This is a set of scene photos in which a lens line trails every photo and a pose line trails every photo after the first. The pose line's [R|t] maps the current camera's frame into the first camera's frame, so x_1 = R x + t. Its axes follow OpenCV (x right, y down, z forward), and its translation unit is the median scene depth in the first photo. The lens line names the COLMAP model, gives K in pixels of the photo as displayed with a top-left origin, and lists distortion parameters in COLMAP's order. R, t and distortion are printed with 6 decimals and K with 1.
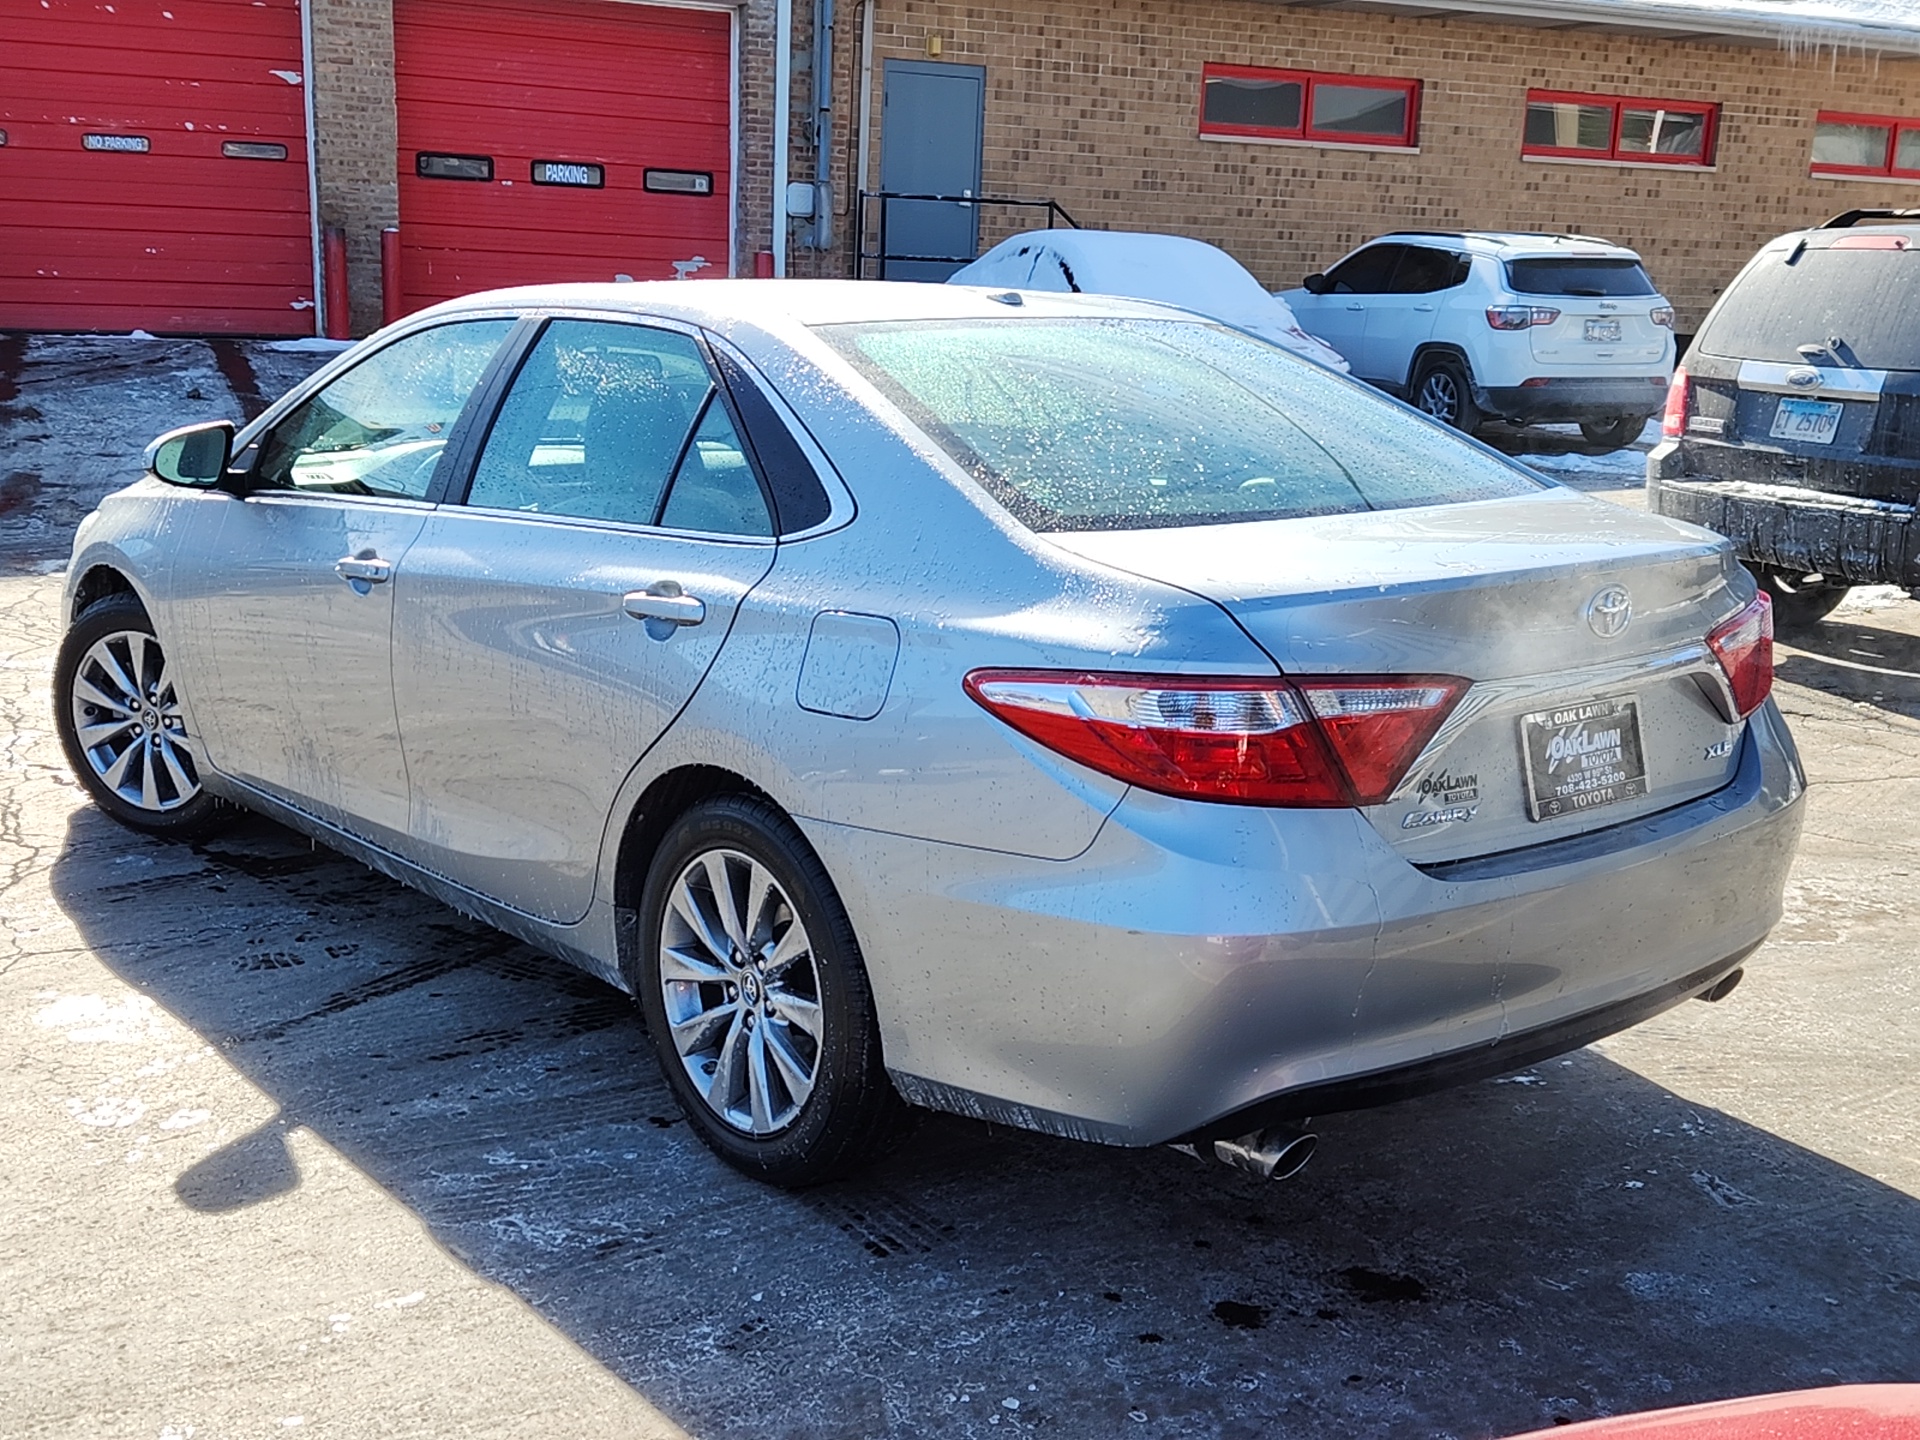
lens RADIAL K [[2067.4, 0, 984.4], [0, 2067.4, 748.2], [0, 0, 1]] dist [0.127490, -0.187250]
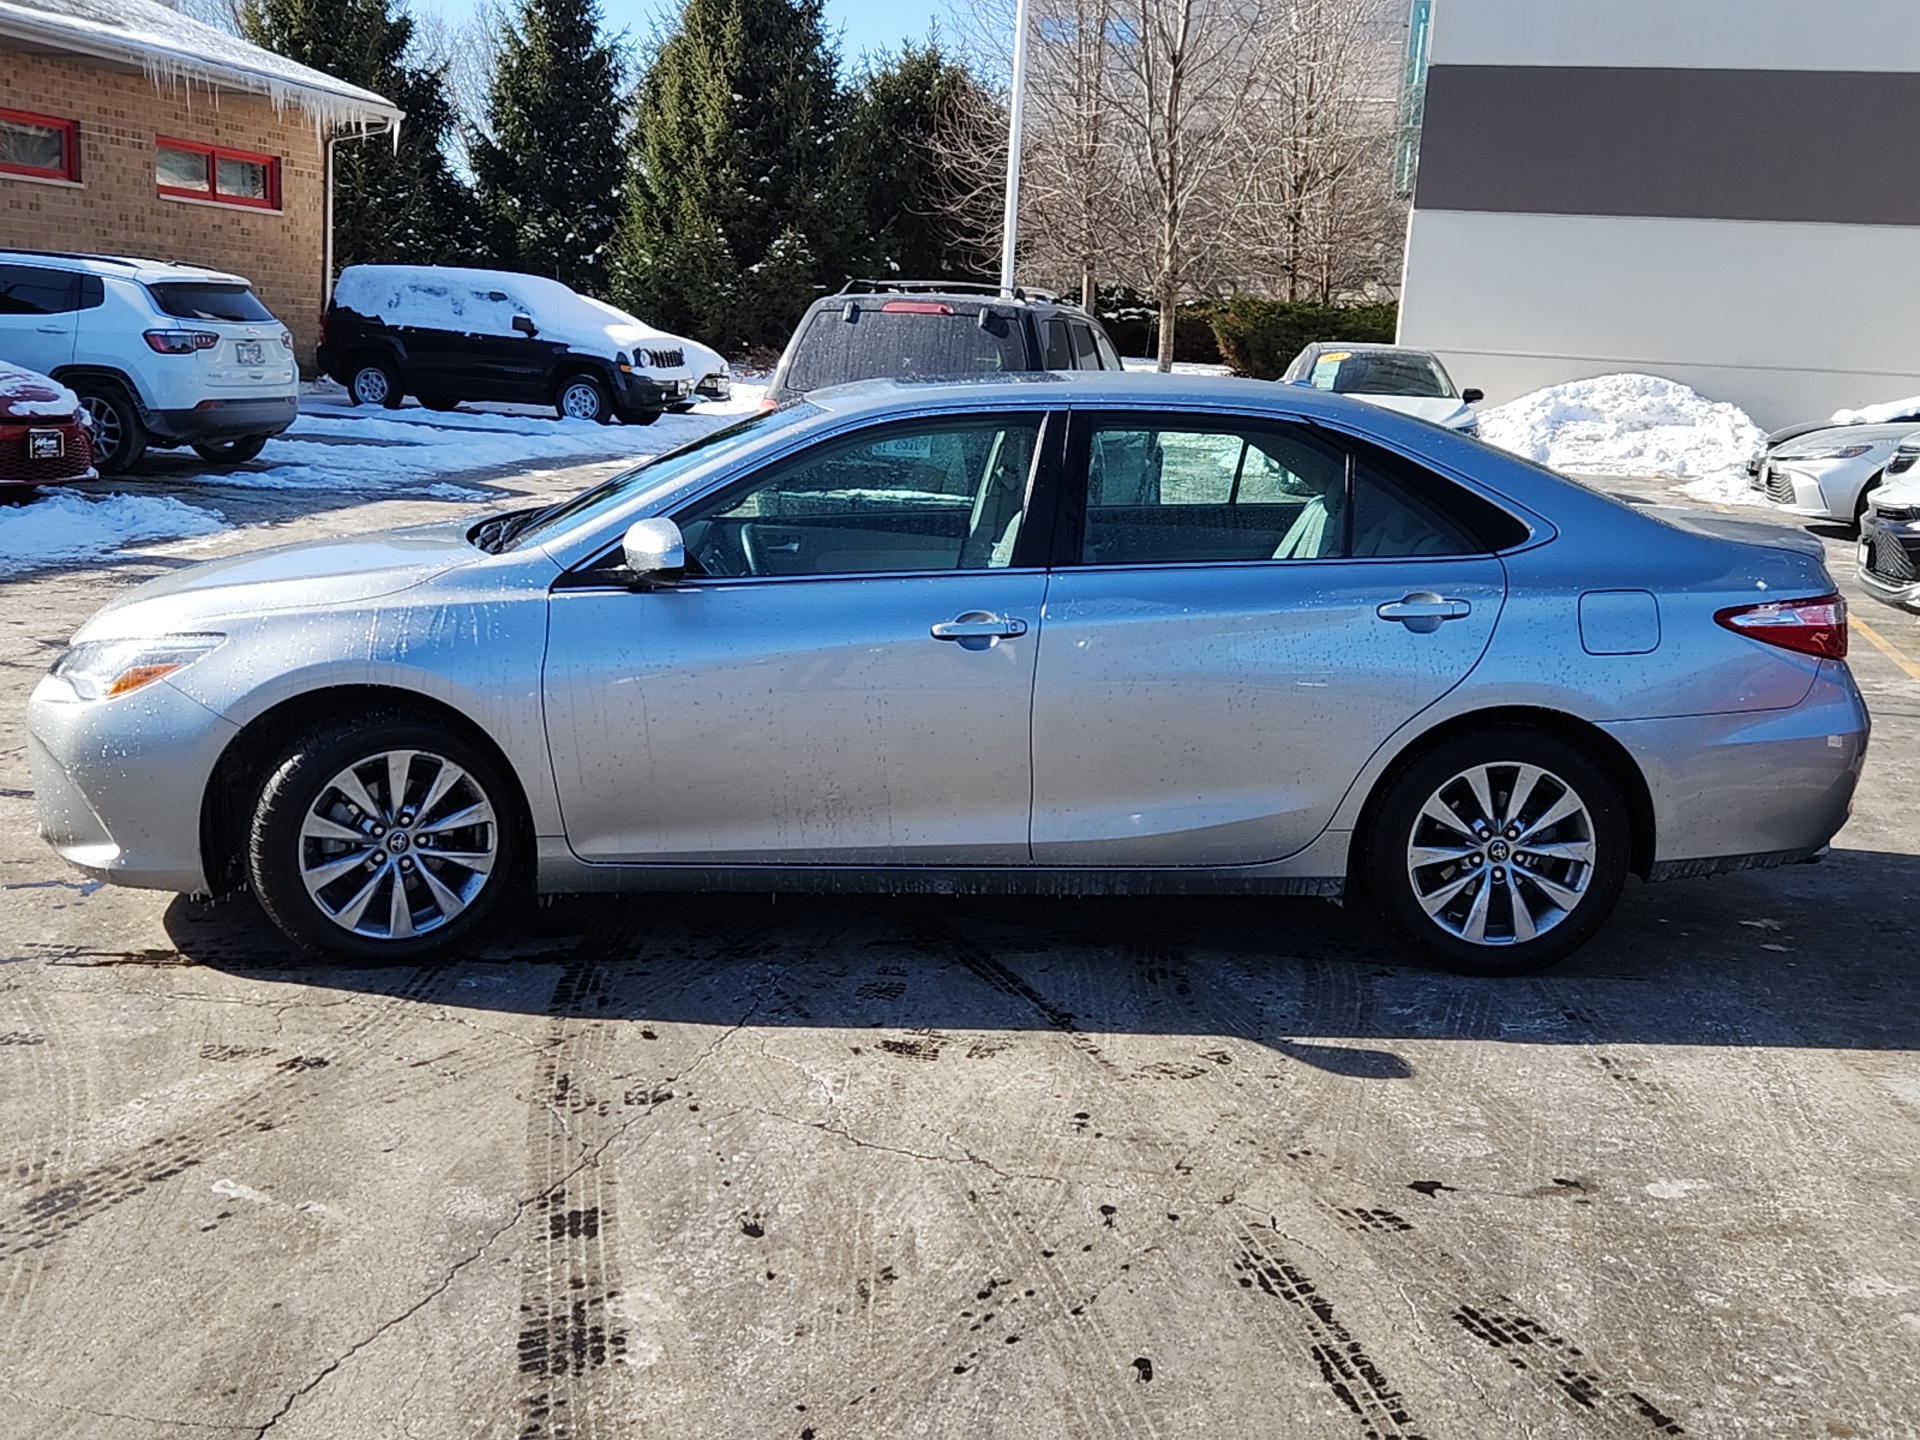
lens RADIAL K [[2067.4, 0, 984.4], [0, 2067.4, 748.2], [0, 0, 1]] dist [0.127490, -0.187250]
pose [[0.612578, -0.160308, 0.773983, -0.327028], [0.158777, 0.984214, 0.078185, -0.029596], [-0.774298, 0.074996, 0.628361, 0.072184]]
